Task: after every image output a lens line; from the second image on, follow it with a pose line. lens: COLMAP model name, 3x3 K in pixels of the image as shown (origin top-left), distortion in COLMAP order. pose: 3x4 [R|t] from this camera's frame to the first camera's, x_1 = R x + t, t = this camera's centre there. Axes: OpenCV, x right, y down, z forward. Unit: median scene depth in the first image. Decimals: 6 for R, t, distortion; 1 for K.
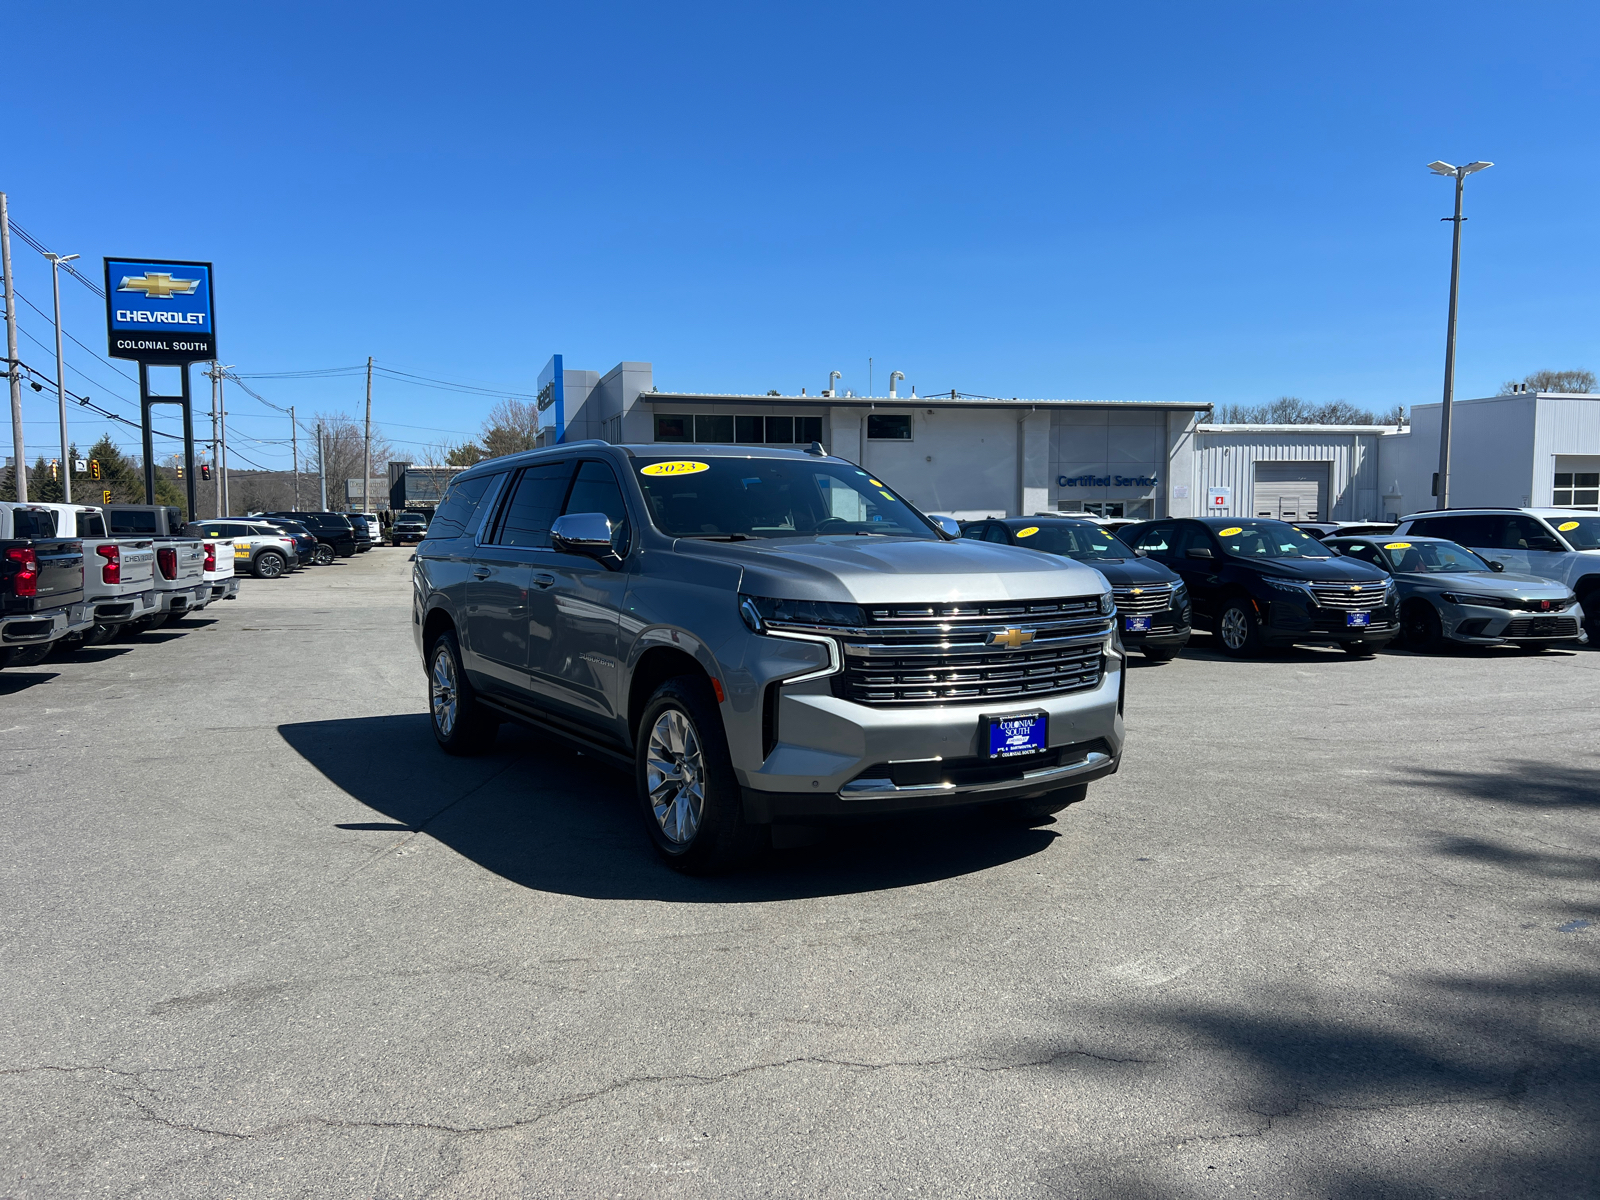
lens RADIAL K [[1206.0, 0, 798.9], [0, 1206.0, 607.6], [0, 0, 1]] dist [0.047474, -0.051813]
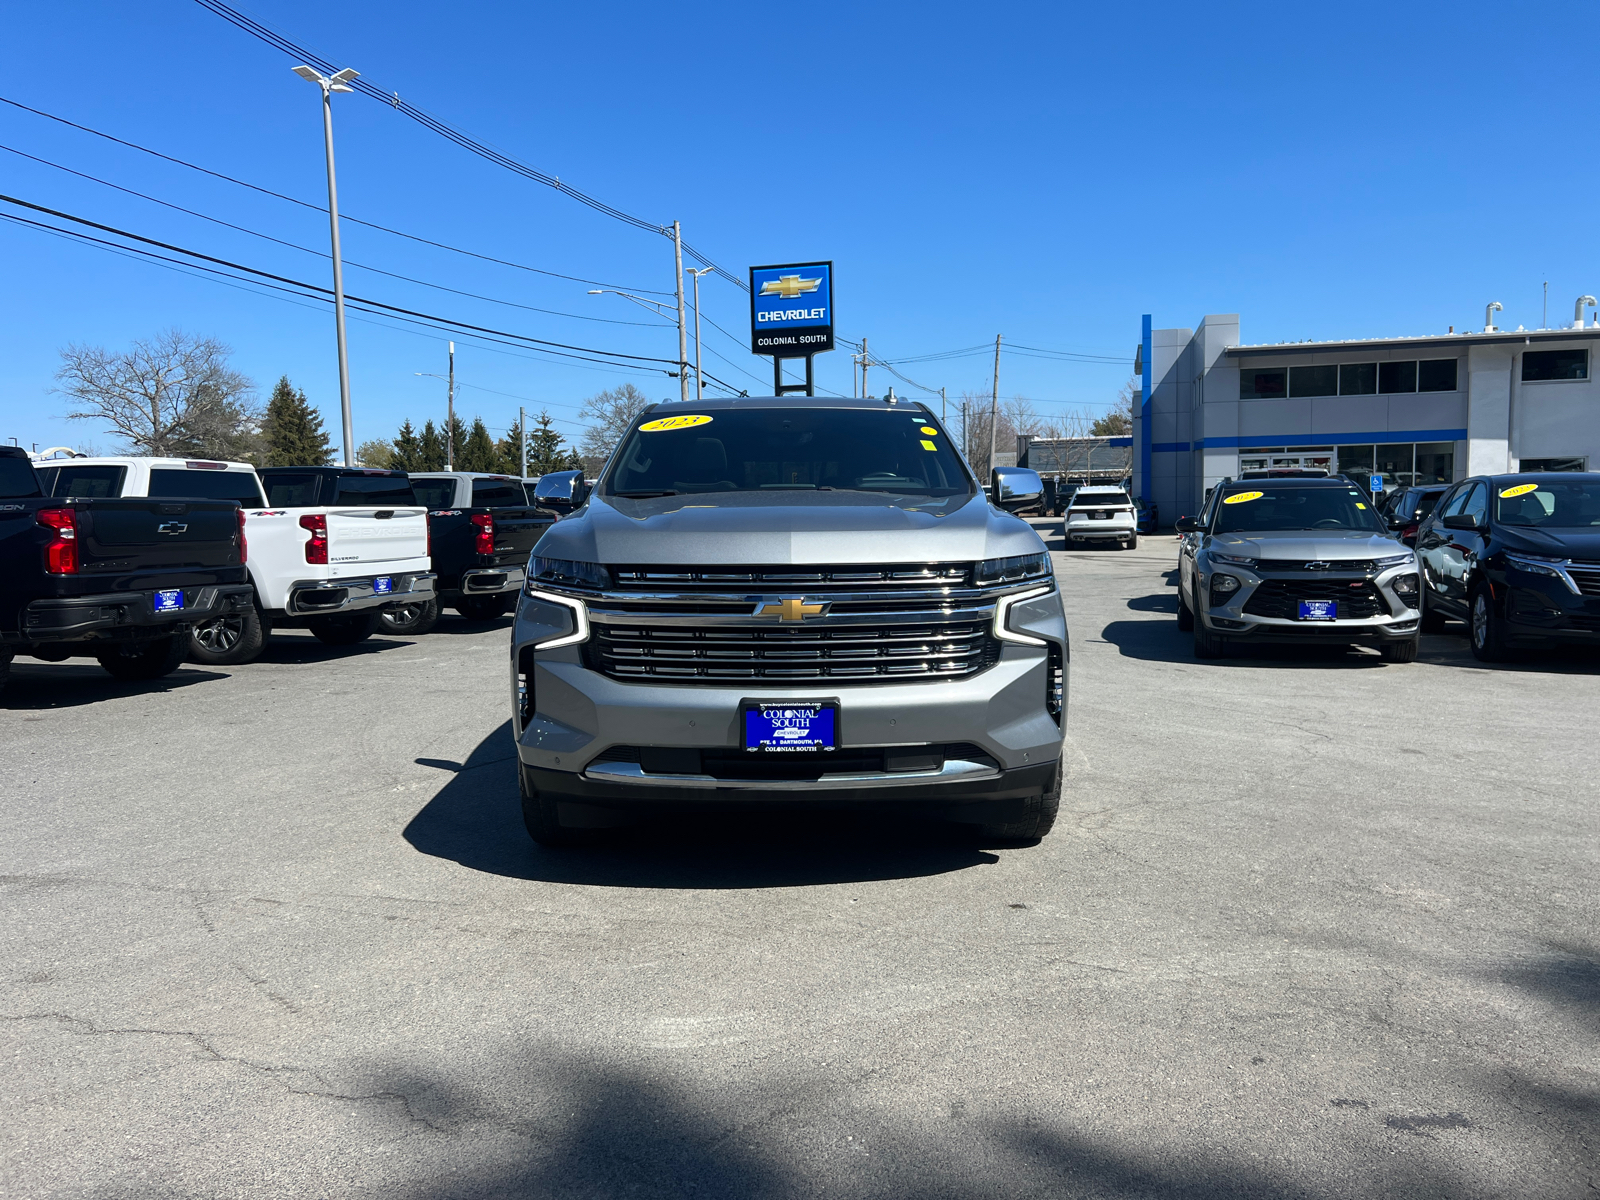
lens RADIAL K [[1202.8, 0, 785.8], [0, 1202.8, 588.3], [0, 0, 1]] dist [0.126777, -0.239356]
pose [[0.854051, 0.029714, -0.519340, 0.067005], [-0.025550, 0.999558, 0.015174, -0.000299], [0.519561, 0.000310, 0.854433, 0.031812]]
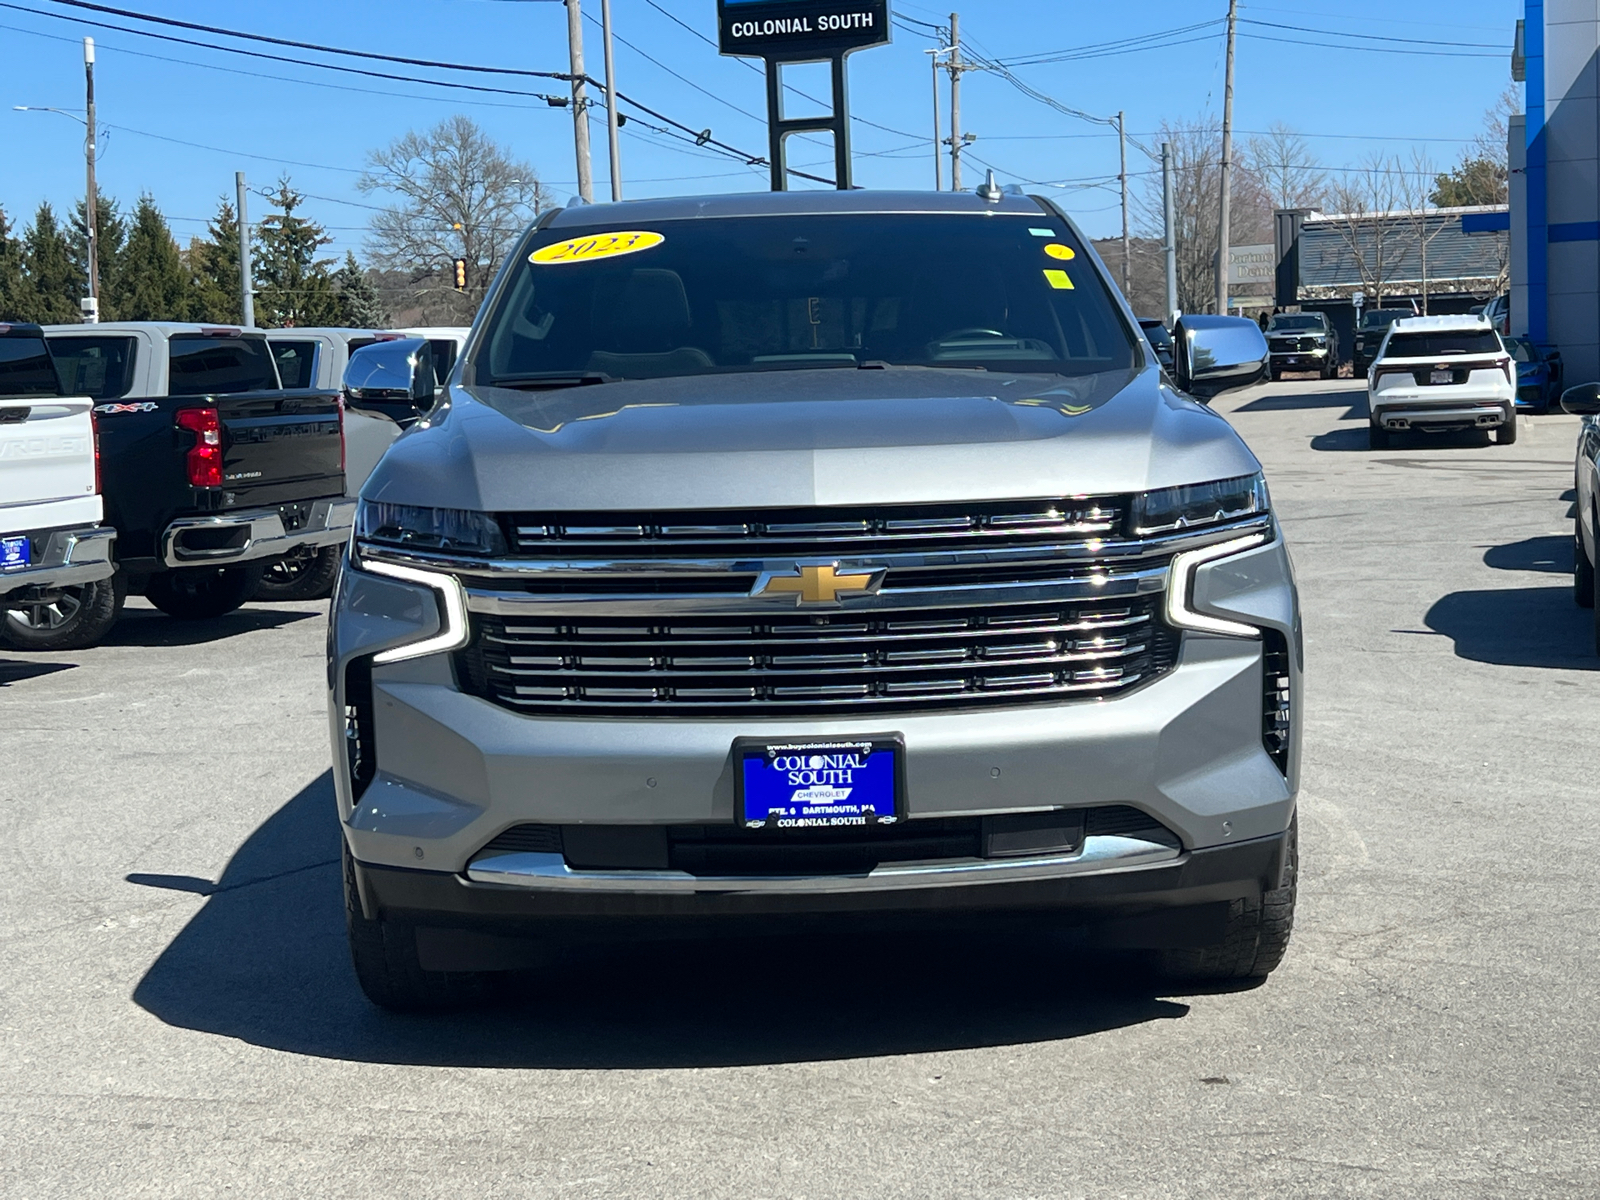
lens RADIAL K [[2519.0, 0, 822.8], [0, 2519.0, 602.6], [0, 0, 1]] dist [0.139426, -0.152833]
pose [[0.859159, 0.023429, -0.511172, 0.077252], [-0.003313, 0.999185, 0.040227, -0.000958], [0.511698, -0.032868, 0.858537, 0.014382]]
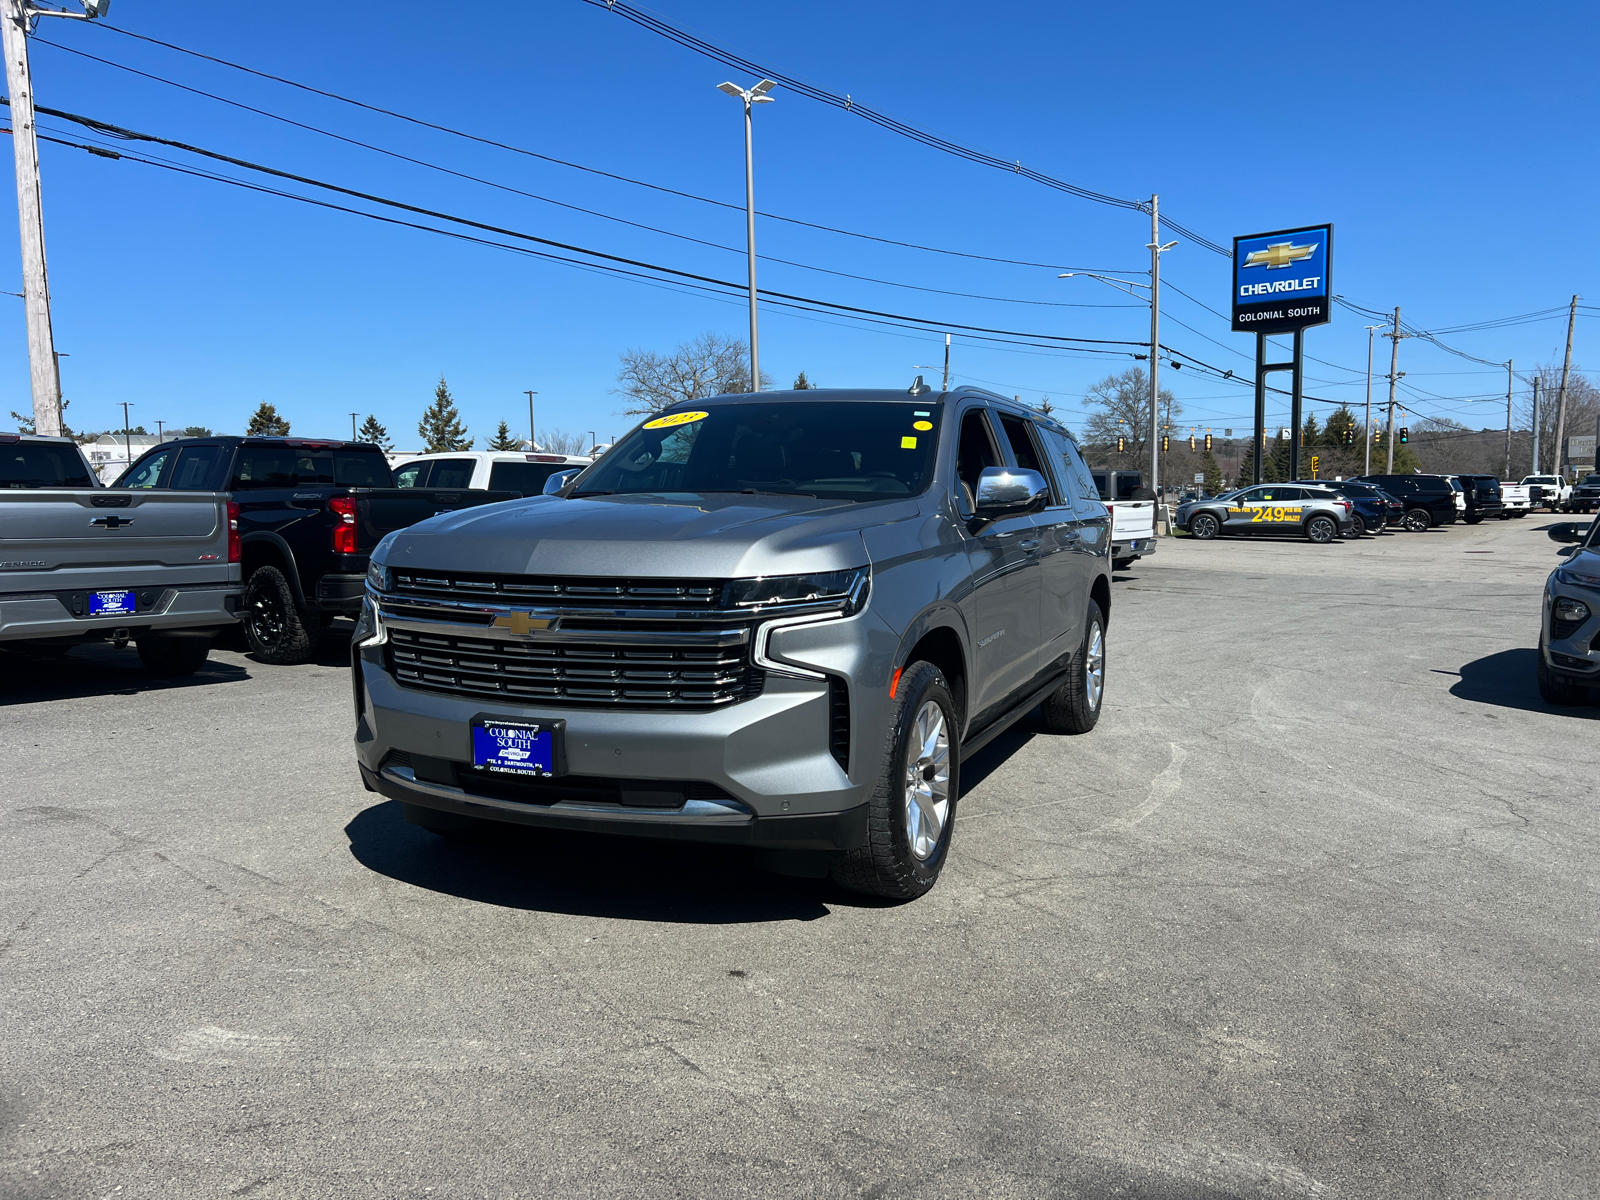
lens RADIAL K [[1206.0, 0, 798.9], [0, 1206.0, 607.6], [0, 0, 1]] dist [0.047474, -0.051813]
pose [[0.576184, 0.079770, -0.813418, 0.101348], [-0.056163, 0.996738, 0.057965, -0.004500], [0.815388, 0.012285, 0.578784, 0.076841]]
